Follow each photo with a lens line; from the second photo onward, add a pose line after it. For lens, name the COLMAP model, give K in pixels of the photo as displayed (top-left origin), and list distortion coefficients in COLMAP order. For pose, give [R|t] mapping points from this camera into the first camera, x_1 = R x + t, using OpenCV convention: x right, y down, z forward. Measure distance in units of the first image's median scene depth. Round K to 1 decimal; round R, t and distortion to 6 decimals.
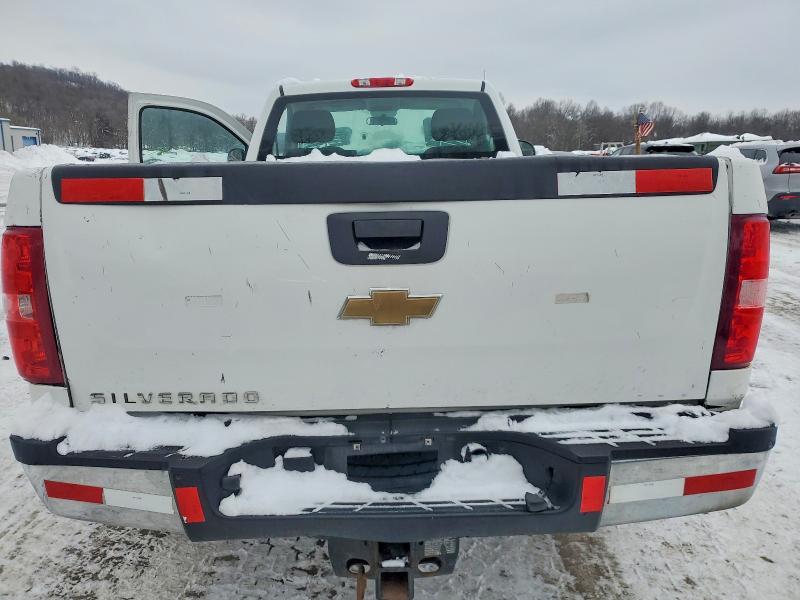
lens RADIAL K [[611.0, 0, 400.0], [0, 611.0, 300.0], [0, 0, 1]] dist [-0.004523, 0.043970]
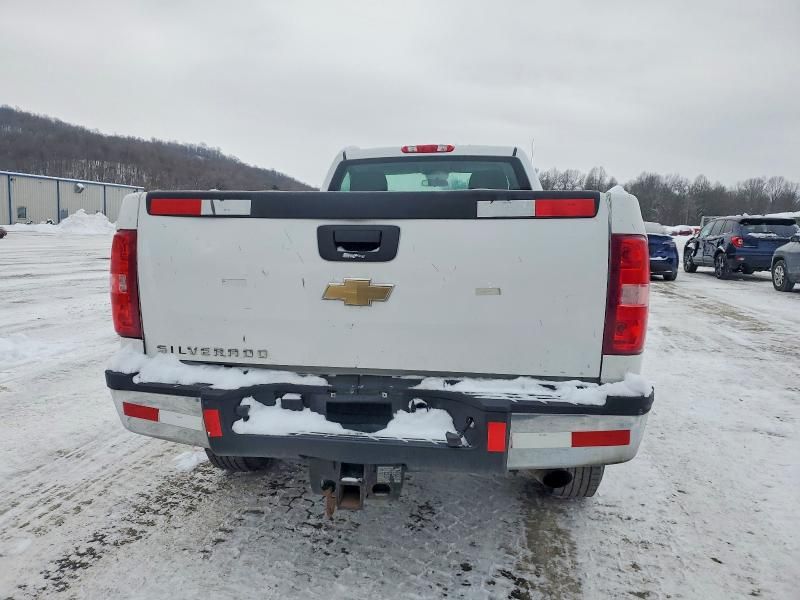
lens RADIAL K [[601.5, 0, 391.1], [0, 601.5, 305.3], [0, 0, 1]] dist [0.033955, -0.003059]
pose [[0.986130, 0.043249, -0.160241, 0.267112], [-0.059032, 0.993717, -0.095085, 0.159143], [0.155122, 0.103226, 0.982488, -0.336891]]
